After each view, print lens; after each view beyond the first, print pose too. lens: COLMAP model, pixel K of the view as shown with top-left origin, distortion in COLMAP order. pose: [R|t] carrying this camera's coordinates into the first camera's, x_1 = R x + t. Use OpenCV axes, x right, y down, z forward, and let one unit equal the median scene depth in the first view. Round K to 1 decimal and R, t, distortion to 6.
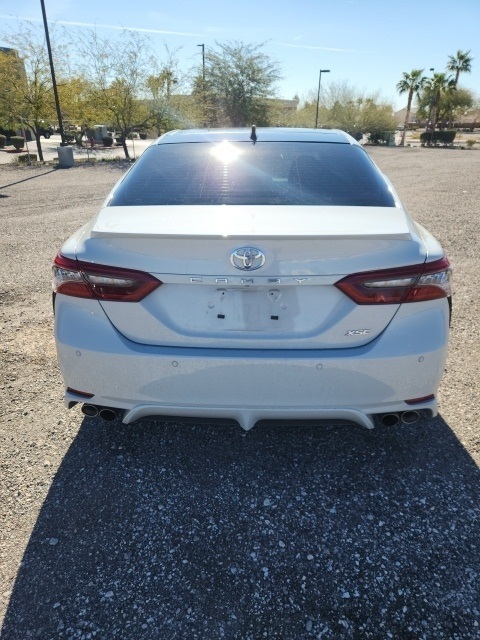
lens RADIAL K [[432.9, 0, 240.5], [0, 432.9, 322.9], [0, 0, 1]] dist [0.034474, -0.028094]
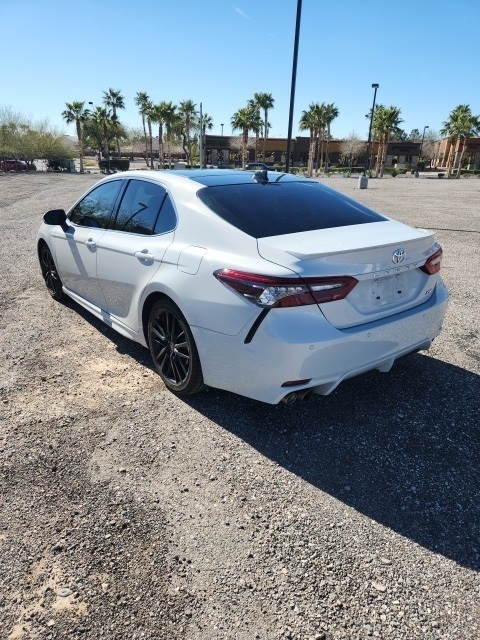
lens RADIAL K [[432.9, 0, 235.3], [0, 432.9, 320.6], [0, 0, 1]] dist [0.034474, -0.028094]
pose [[0.766669, -0.211815, 0.606097, -0.060241], [0.245569, 0.968974, 0.028004, -0.004545], [-0.593224, 0.127369, 0.794898, 0.004558]]
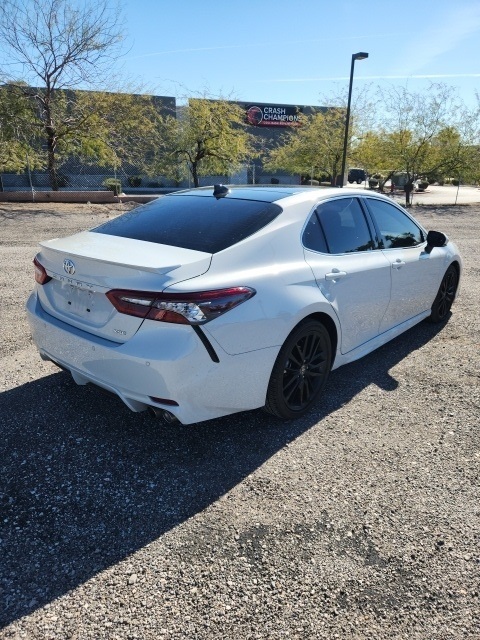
lens RADIAL K [[432.9, 0, 244.0], [0, 432.9, 319.2], [0, 0, 1]] dist [0.034474, -0.028094]
pose [[0.780768, 0.207968, -0.589195, 0.061247], [-0.264078, 0.964454, -0.009517, -0.004845], [0.566273, 0.163024, 0.807934, 0.004137]]
